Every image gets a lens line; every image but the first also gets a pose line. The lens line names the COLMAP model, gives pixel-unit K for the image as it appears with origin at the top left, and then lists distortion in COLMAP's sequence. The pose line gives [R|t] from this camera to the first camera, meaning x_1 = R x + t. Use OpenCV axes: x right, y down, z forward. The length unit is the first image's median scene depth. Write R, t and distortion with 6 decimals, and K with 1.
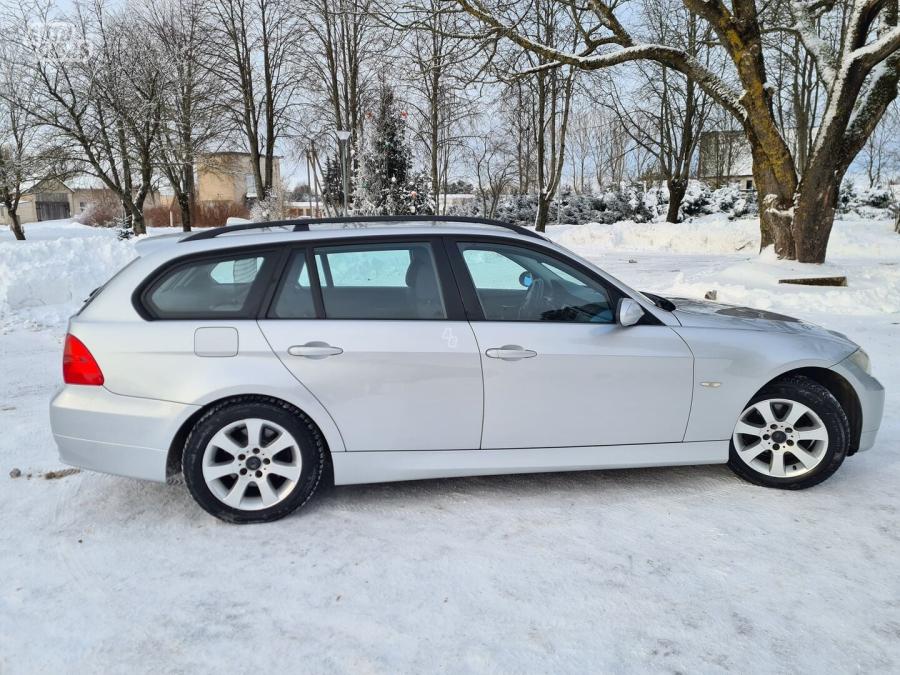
lens RADIAL K [[668.7, 0, 444.2], [0, 668.7, 333.9], [0, 0, 1]] dist [0.079413, -0.063959]
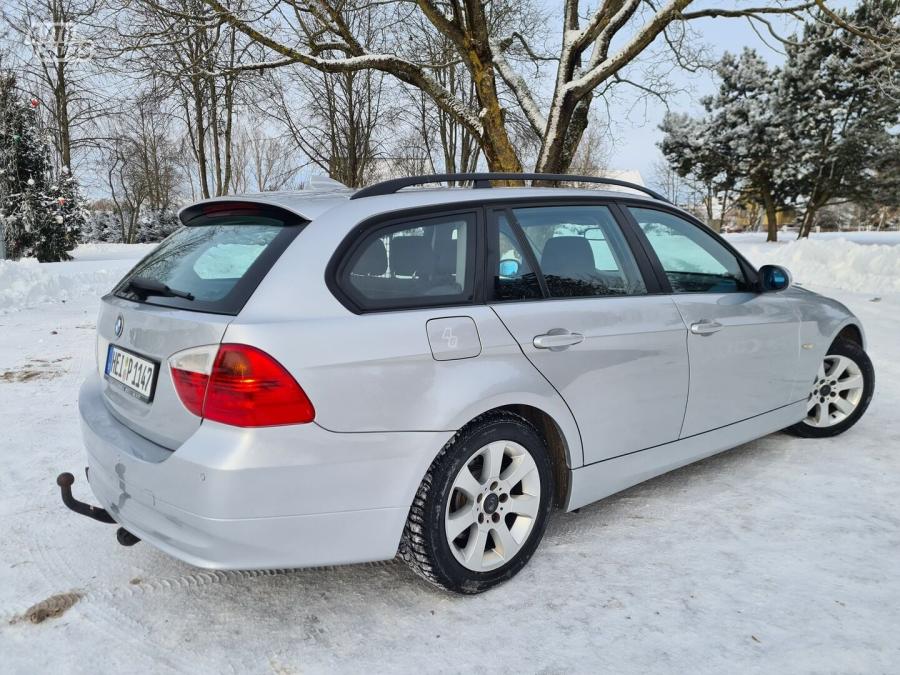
lens RADIAL K [[668.7, 0, 444.5], [0, 668.7, 342.7], [0, 0, 1]] dist [0.079413, -0.063959]
pose [[0.856662, -0.081768, 0.509357, -0.563481], [0.090789, 0.995844, 0.007172, 0.008626], [-0.507827, 0.040100, 0.860525, 0.331546]]
